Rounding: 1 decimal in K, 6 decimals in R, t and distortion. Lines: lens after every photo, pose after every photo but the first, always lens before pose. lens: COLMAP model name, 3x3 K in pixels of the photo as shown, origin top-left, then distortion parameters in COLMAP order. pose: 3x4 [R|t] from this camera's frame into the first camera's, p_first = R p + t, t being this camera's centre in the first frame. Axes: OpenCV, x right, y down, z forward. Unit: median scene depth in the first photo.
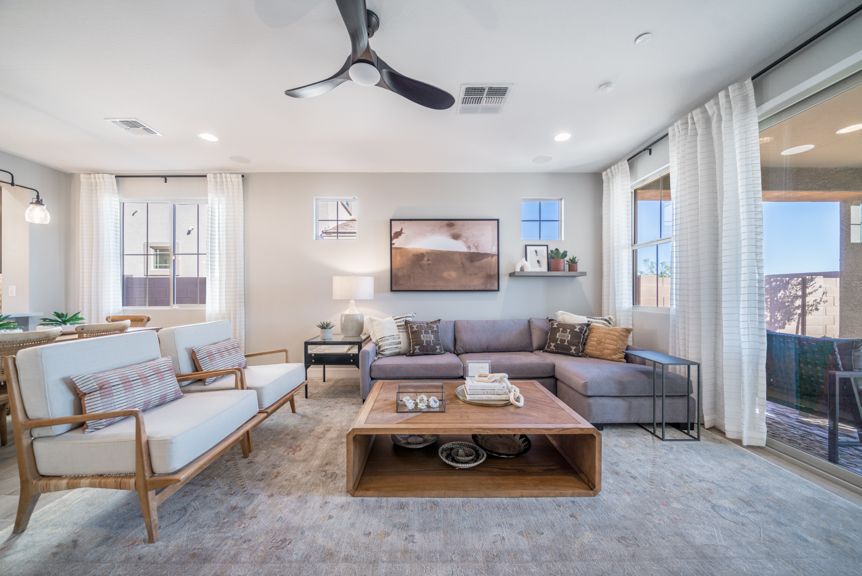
lens RADIAL K [[298.7, 0, 425.4], [0, 298.7, 291.5], [0, 0, 1]] dist [-0.001794, -0.000346]
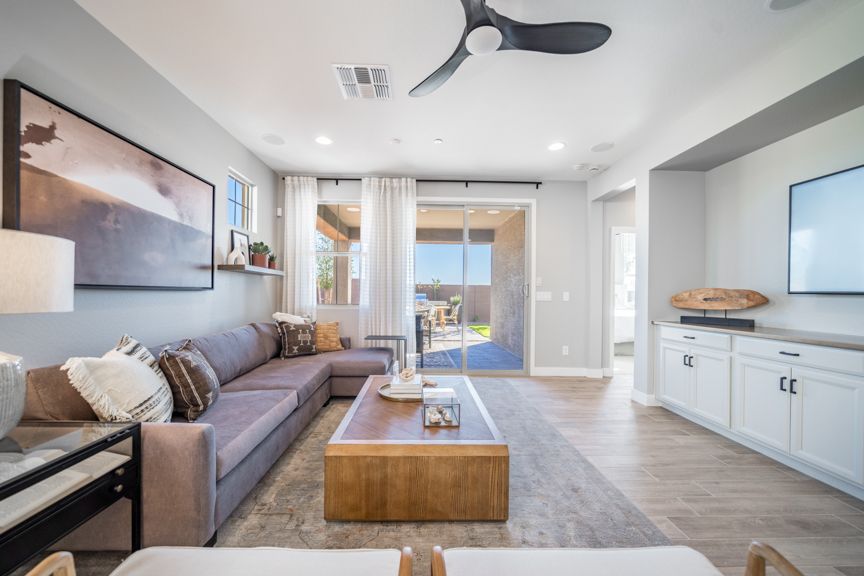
lens RADIAL K [[315.3, 0, 428.4], [0, 315.3, 292.3], [0, 0, 1]] dist [0.000238, -0.000073]
pose [[-0.019092, 0.006427, 0.999797, -0.517918], [-0.011217, 0.999915, -0.006642, 0.003718], [-0.999755, -0.011342, -0.019018, 0.544354]]
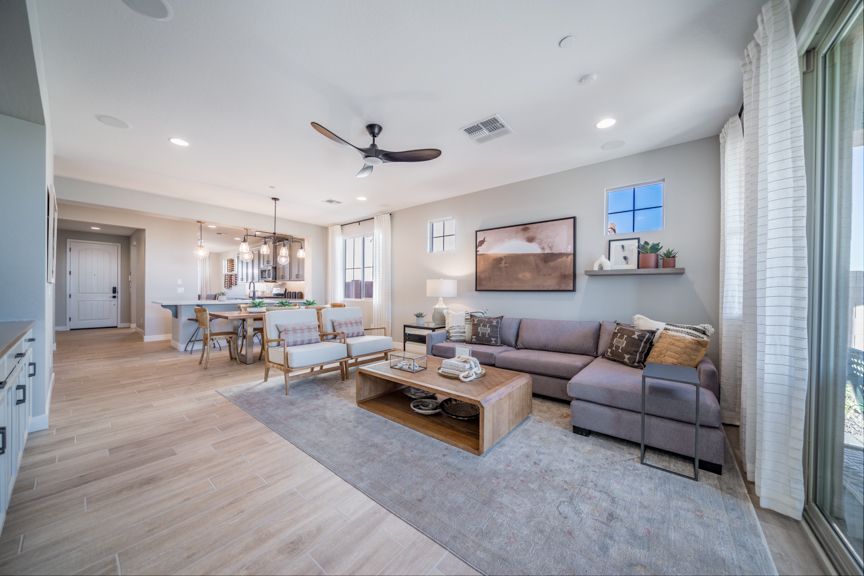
lens RADIAL K [[294.6, 0, 429.3], [0, 294.6, 292.7], [0, 0, 1]] dist [-0.000568, 0.000027]
pose [[0.773038, 0.010325, -0.634275, 0.513708], [-0.006709, 0.999945, 0.008100, -0.001498], [0.634324, -0.002006, 0.773065, -0.035431]]
